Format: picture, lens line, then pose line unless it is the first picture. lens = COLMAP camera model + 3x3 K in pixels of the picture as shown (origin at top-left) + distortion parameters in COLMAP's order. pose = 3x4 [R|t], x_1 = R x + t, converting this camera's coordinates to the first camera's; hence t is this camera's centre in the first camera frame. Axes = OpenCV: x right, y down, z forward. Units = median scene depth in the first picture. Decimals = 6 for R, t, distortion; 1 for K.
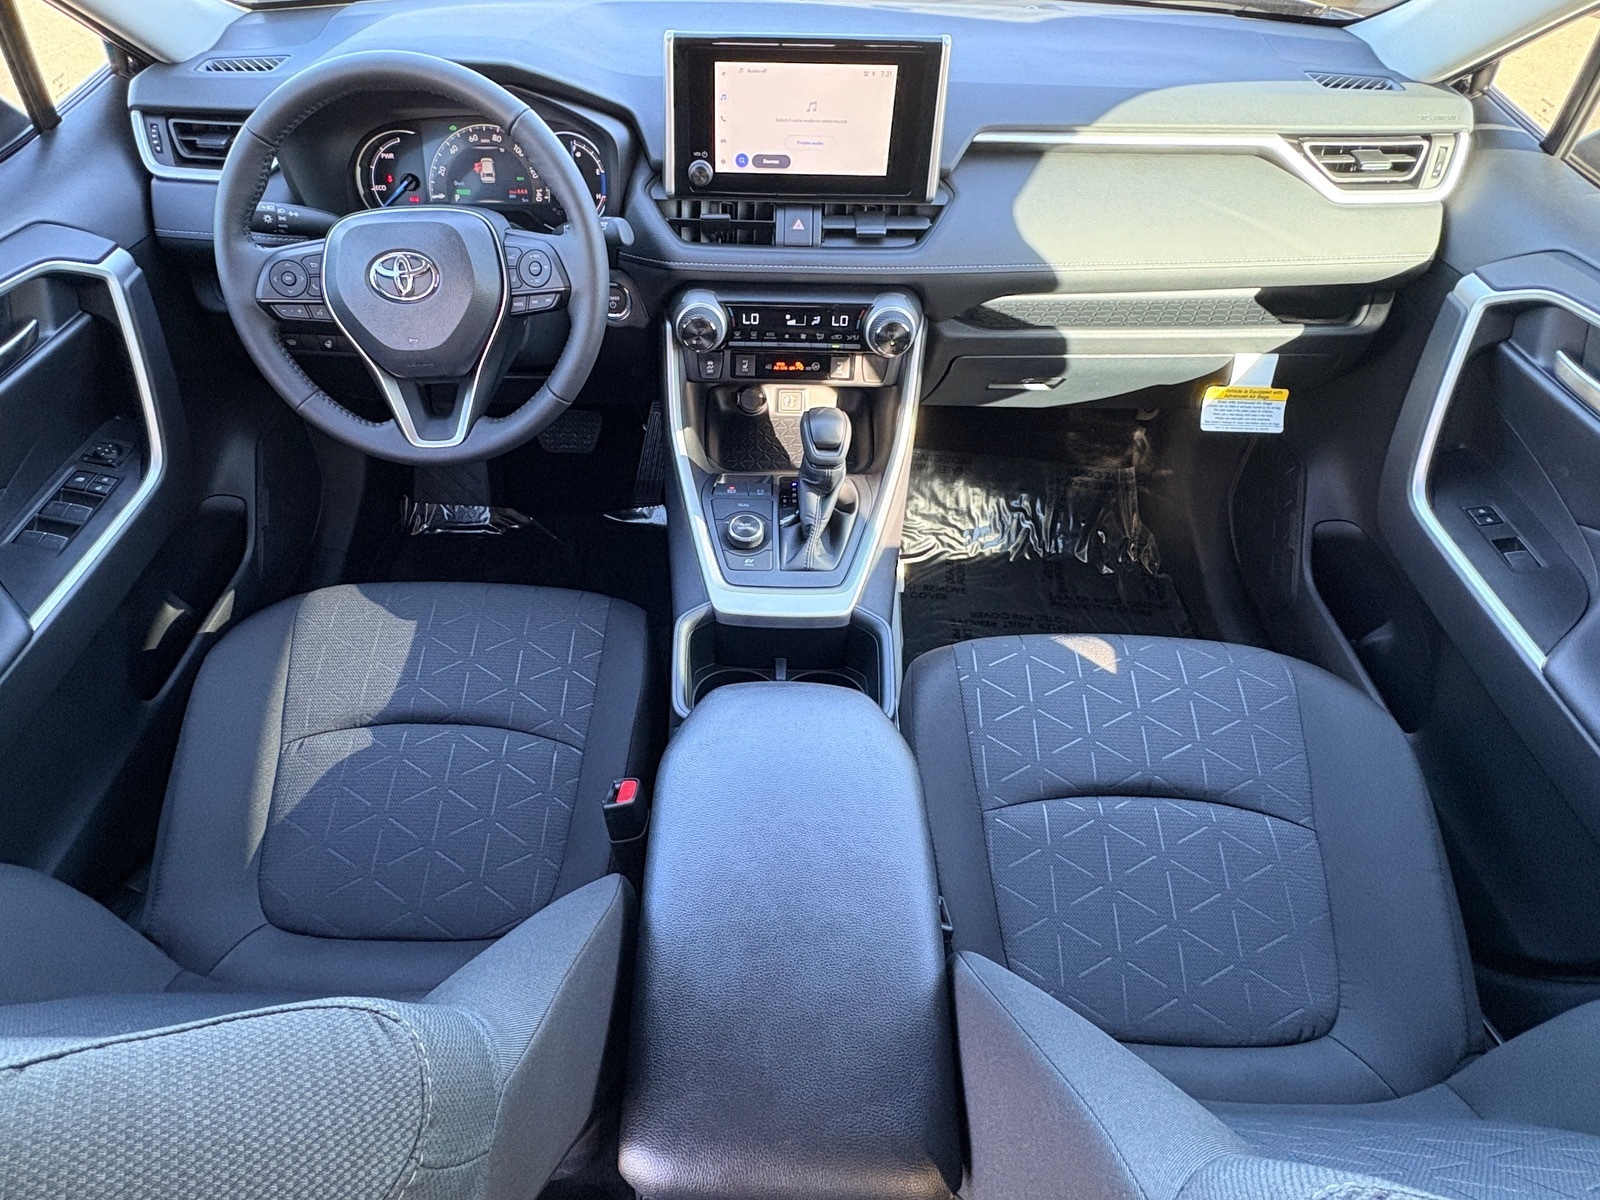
lens RADIAL K [[910.4, 0, 800.0], [0, 910.4, 600.0], [0, 0, 1]] dist [-0.001260, 0.000047]
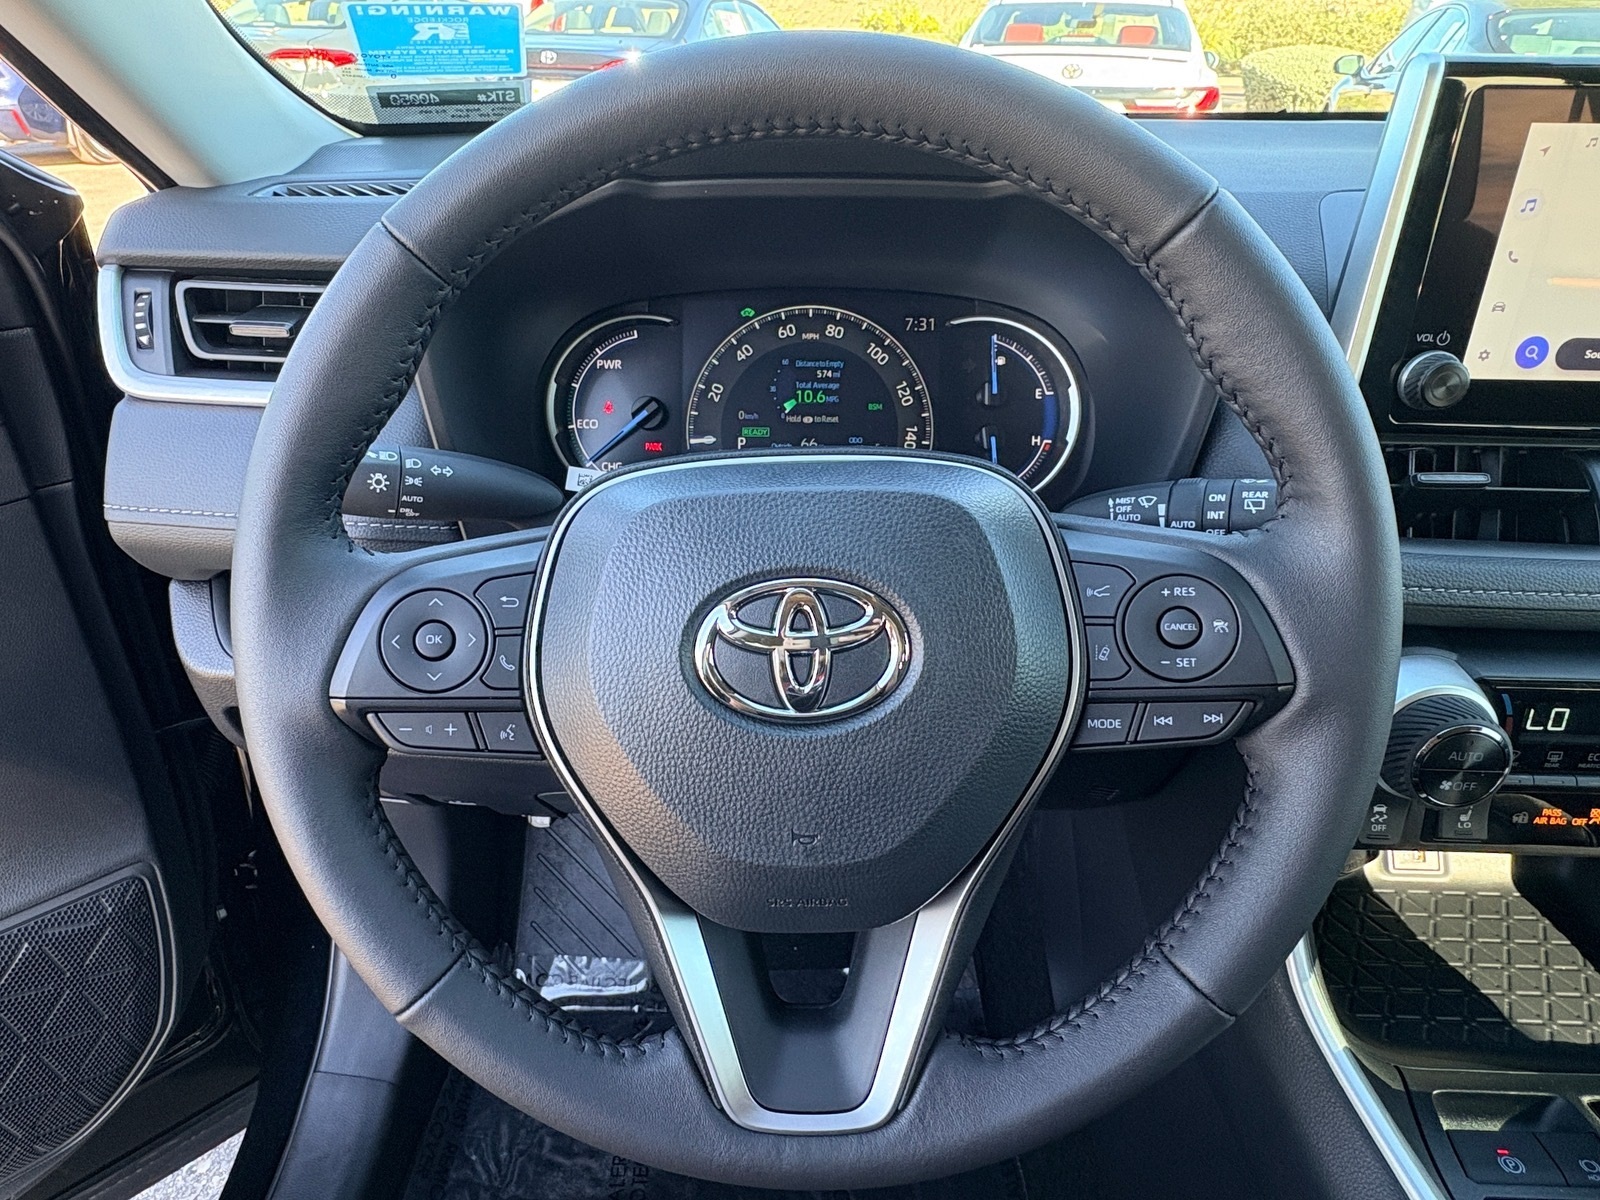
lens RADIAL K [[987.1, 0, 800.0], [0, 987.1, 600.0], [0, 0, 1]] dist [0.016695, -0.000387]
pose [[0.999884, 0.003968, -0.014699, -0.368488], [-0.007837, 0.961862, -0.273424, -0.236268], [0.013053, 0.273507, 0.961781, 0.561671]]
